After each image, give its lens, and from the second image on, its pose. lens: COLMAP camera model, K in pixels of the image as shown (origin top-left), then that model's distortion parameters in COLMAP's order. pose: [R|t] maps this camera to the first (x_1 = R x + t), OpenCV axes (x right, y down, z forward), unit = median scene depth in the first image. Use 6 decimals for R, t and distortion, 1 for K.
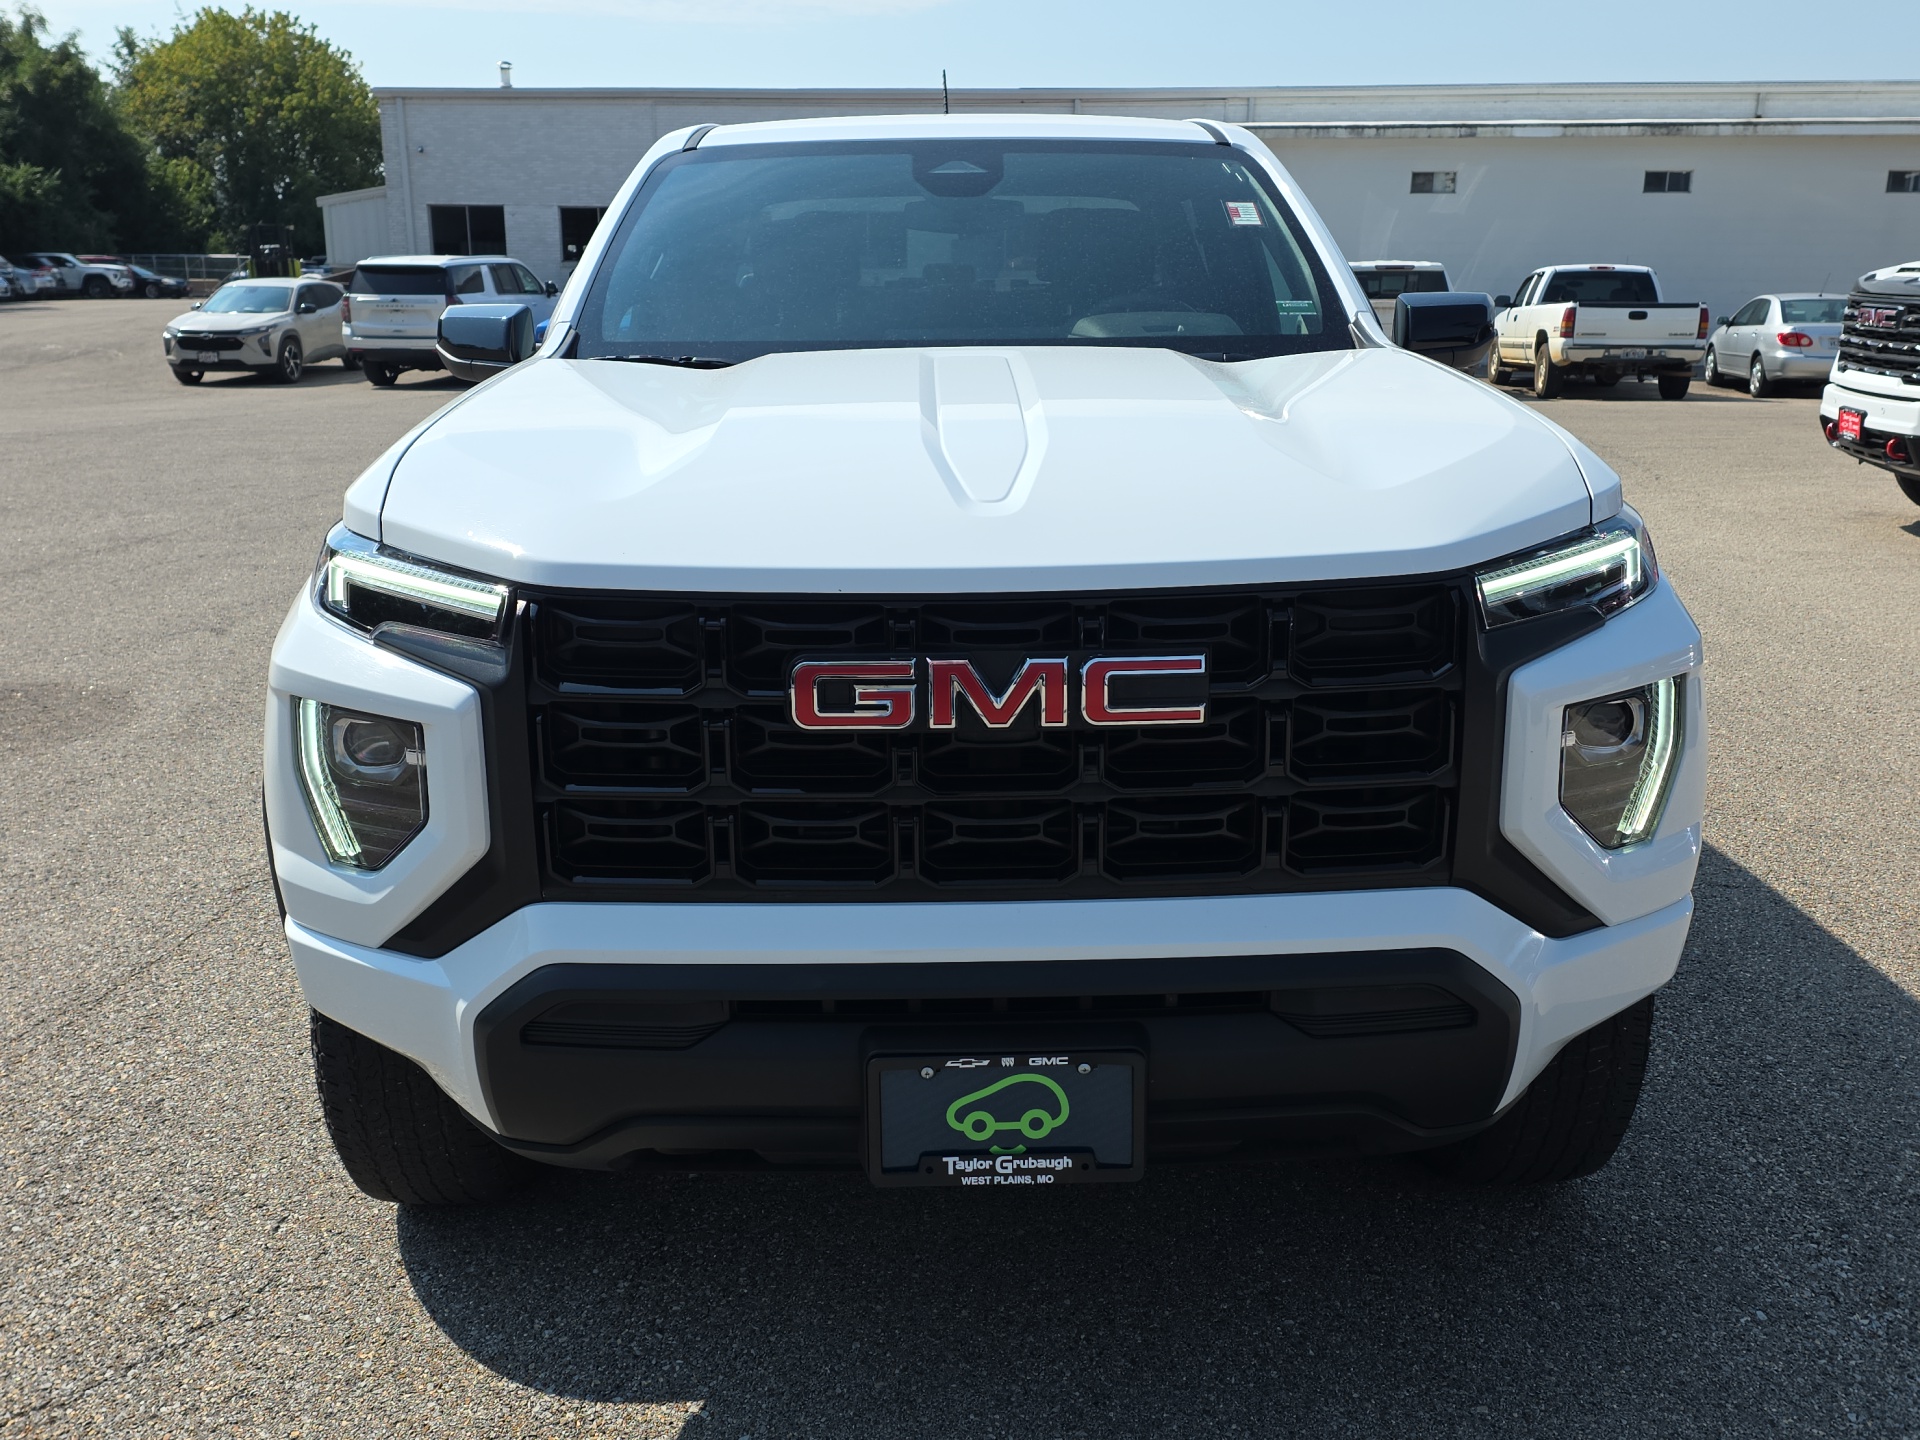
lens RADIAL K [[1702.4, 0, 963.0], [0, 1702.4, 704.6], [0, 0, 1]] dist [0.147818, -0.211871]
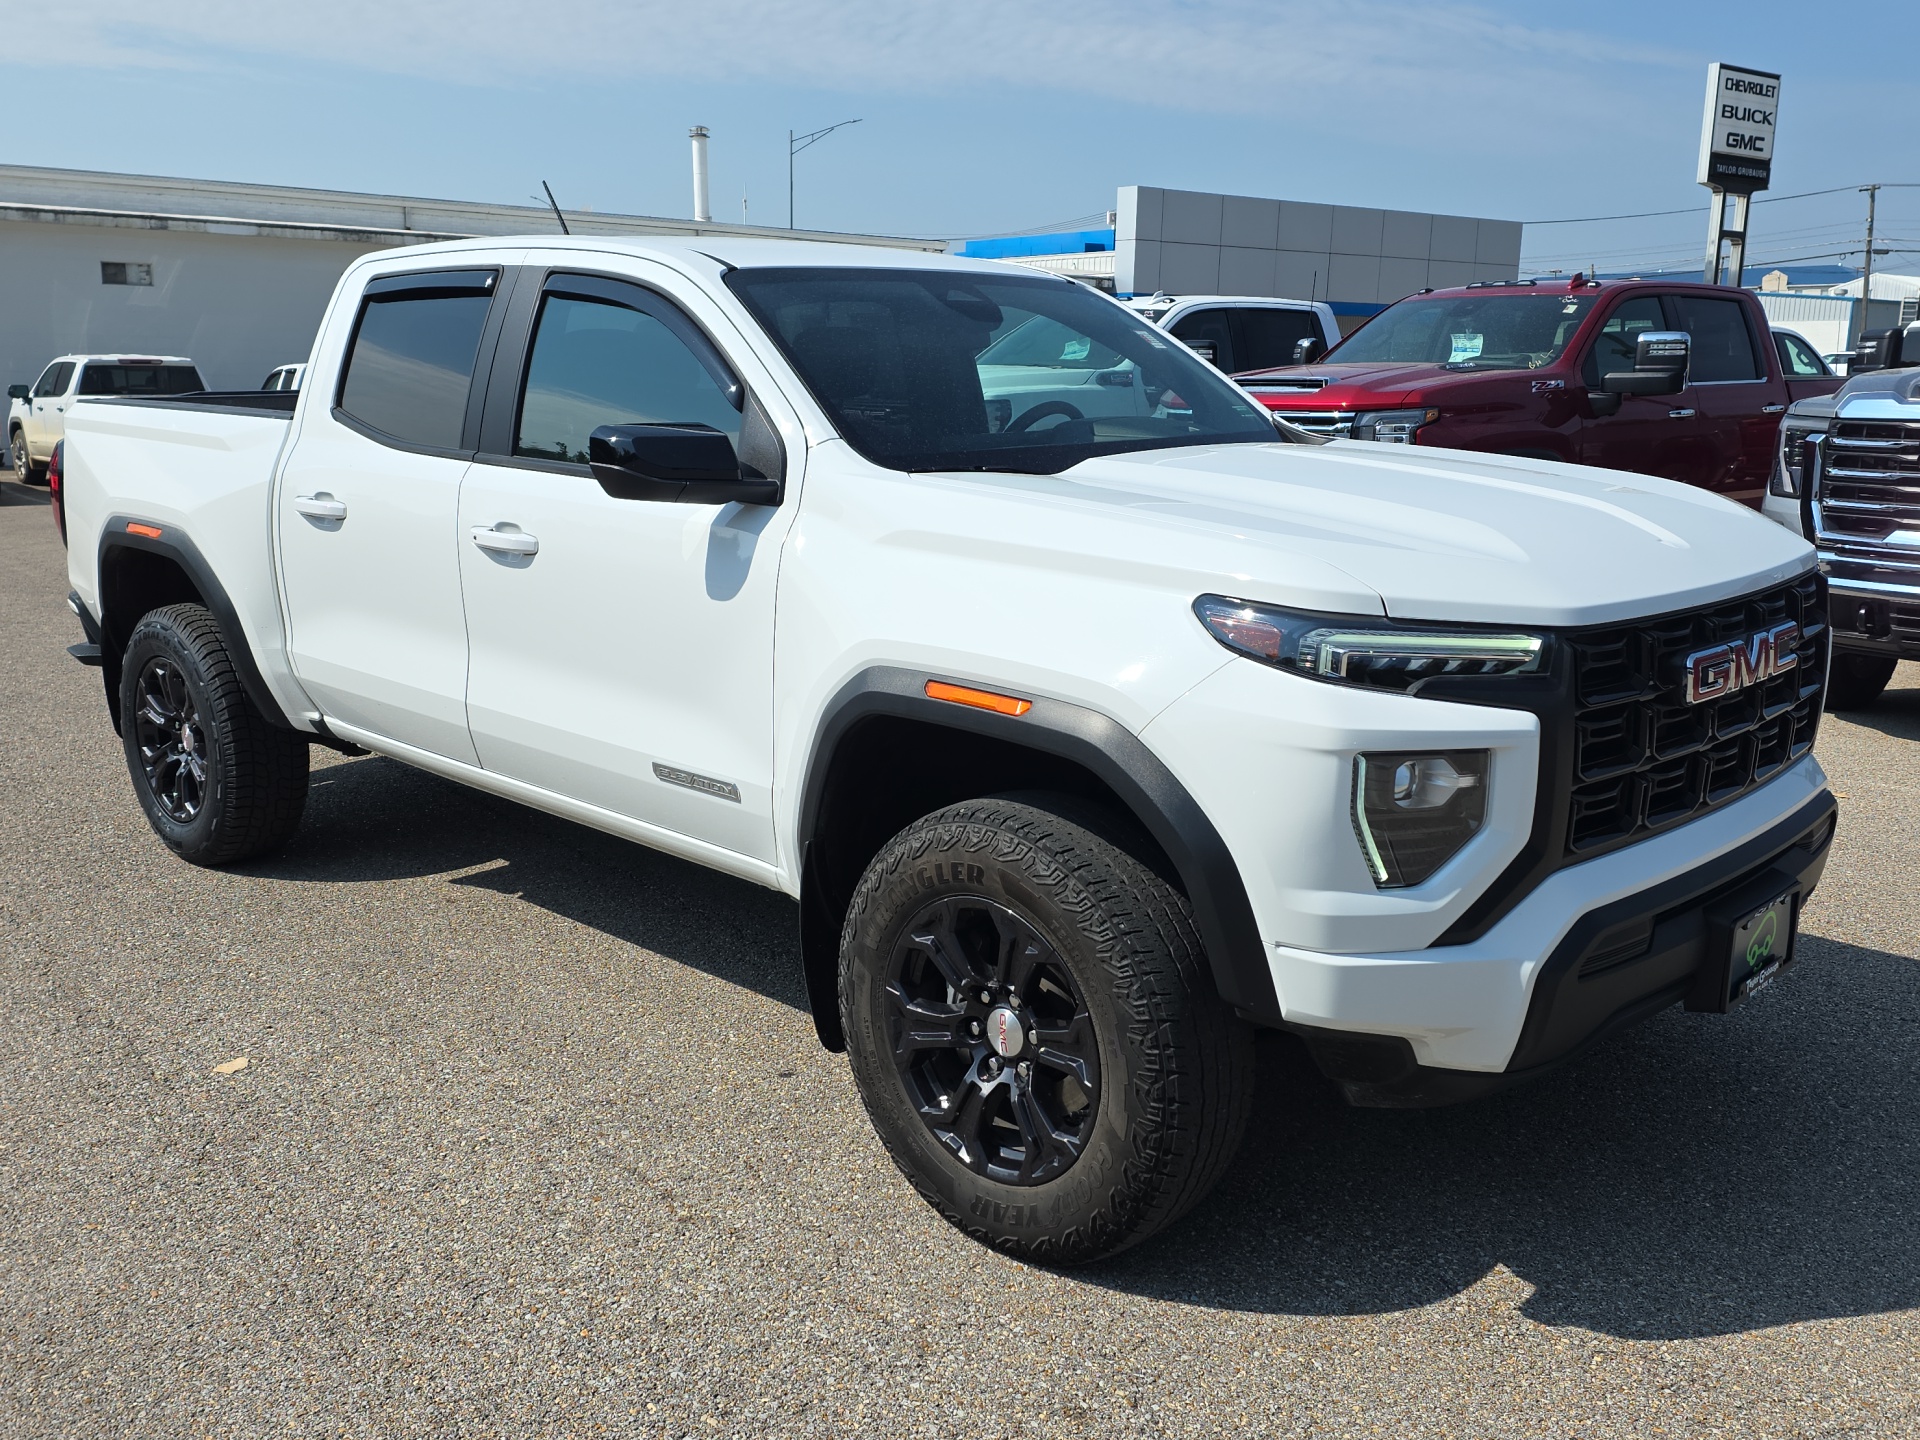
lens RADIAL K [[1702.4, 0, 963.0], [0, 1702.4, 704.6], [0, 0, 1]] dist [0.147818, -0.211871]
pose [[0.706425, -0.136158, 0.694568, -1.435808], [0.171838, 0.984955, 0.018313, -0.109461], [-0.686612, 0.106416, 0.719194, 0.347364]]
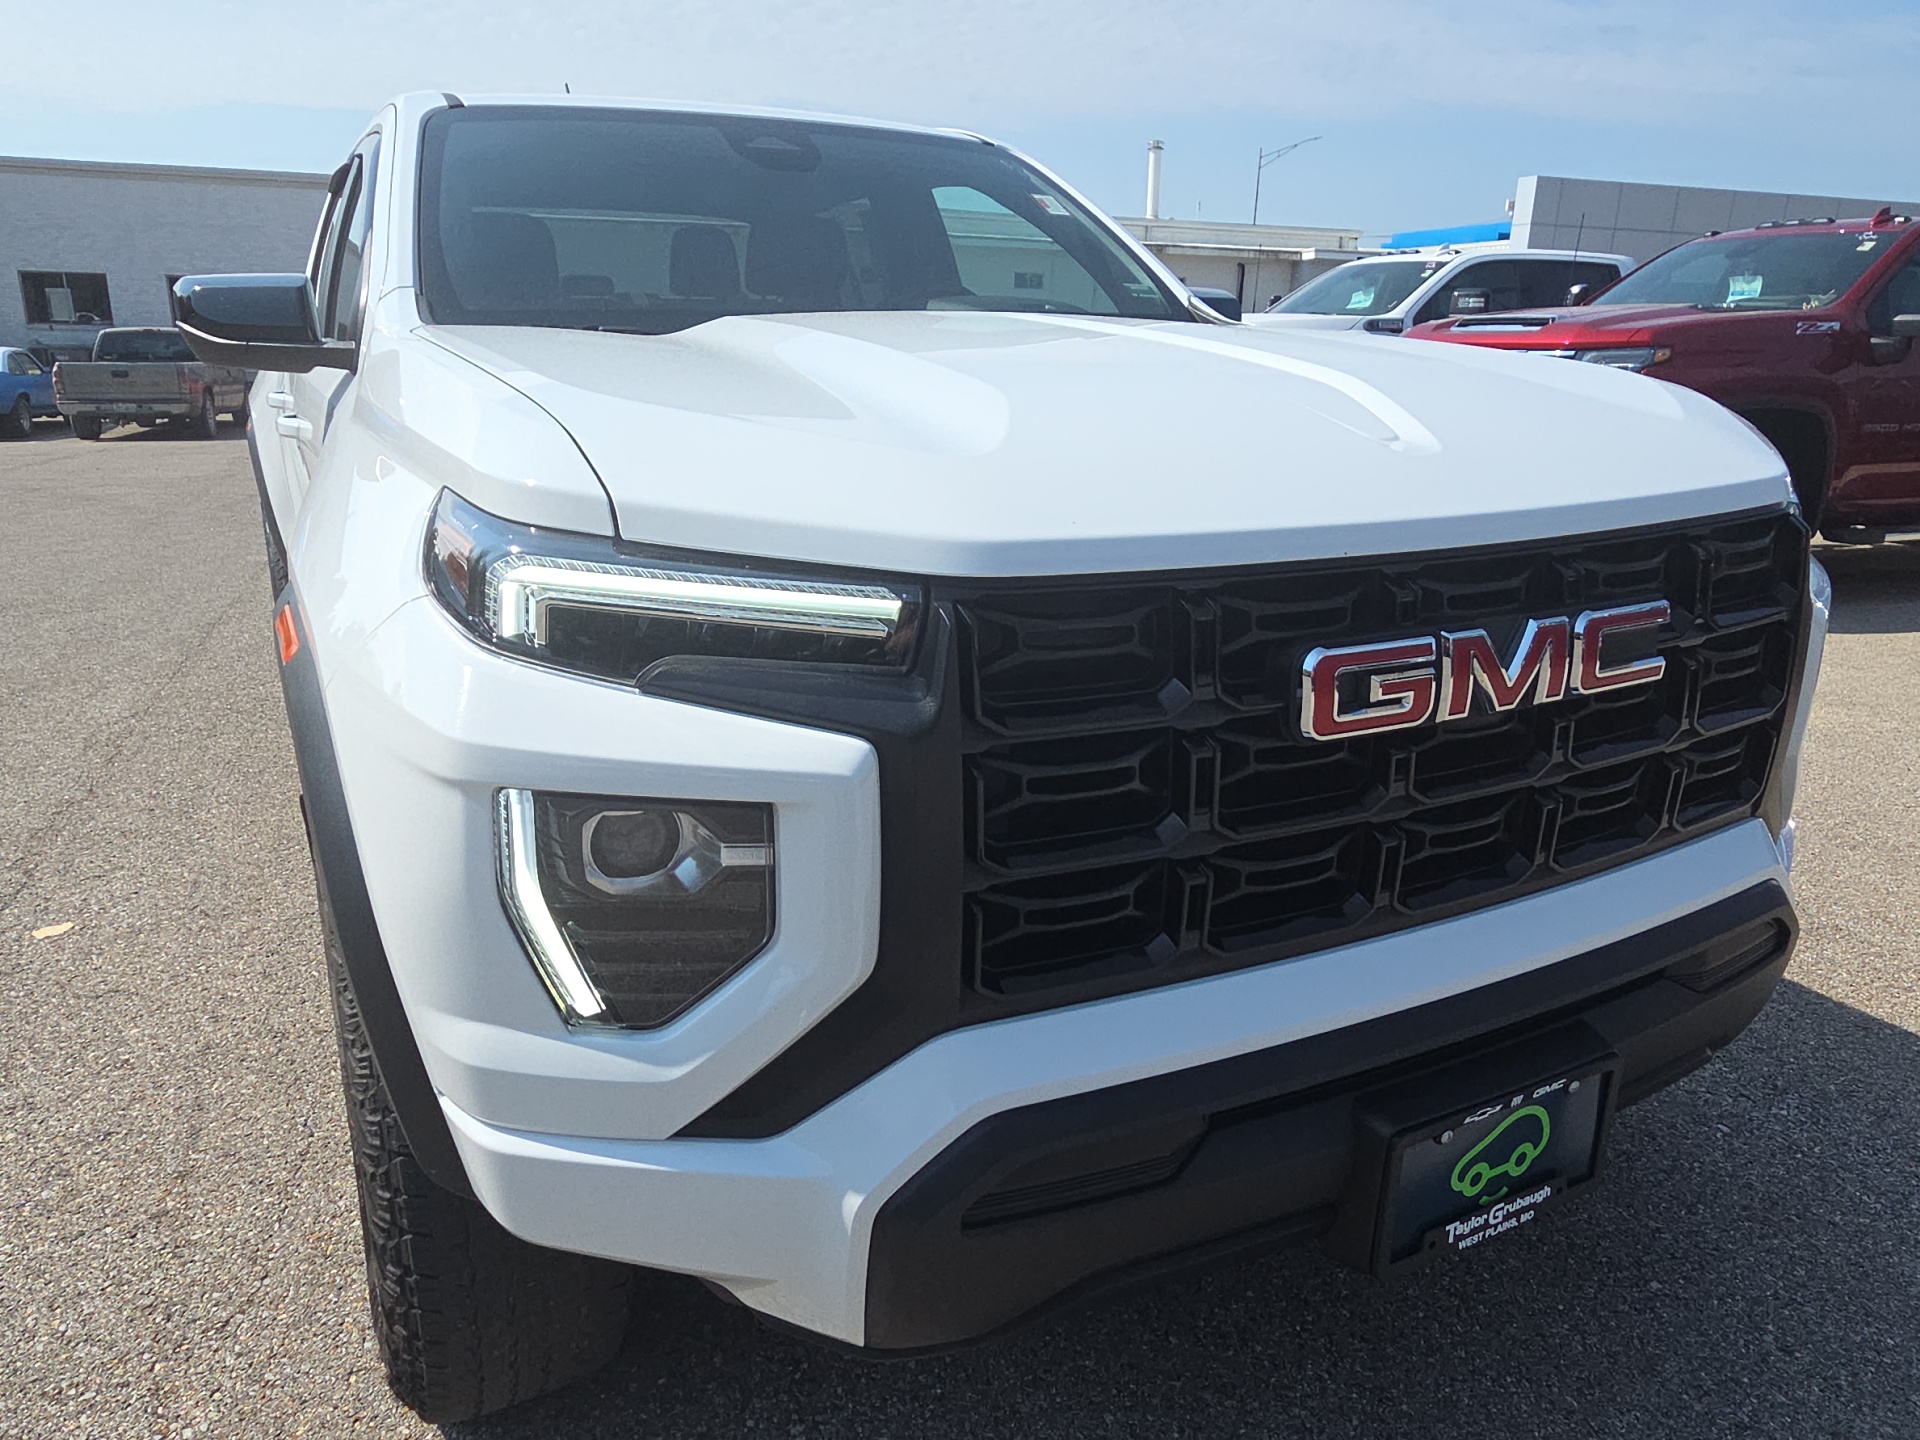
lens RADIAL K [[1313.7, 0, 950.0], [0, 1313.7, 726.4], [0, 0, 1]] dist [0.003590, -0.002308]
pose [[0.895596, -0.118436, 0.428814, -0.456973], [0.102370, 0.992909, 0.060433, -0.041110], [-0.432930, -0.010226, 0.901369, 0.507952]]
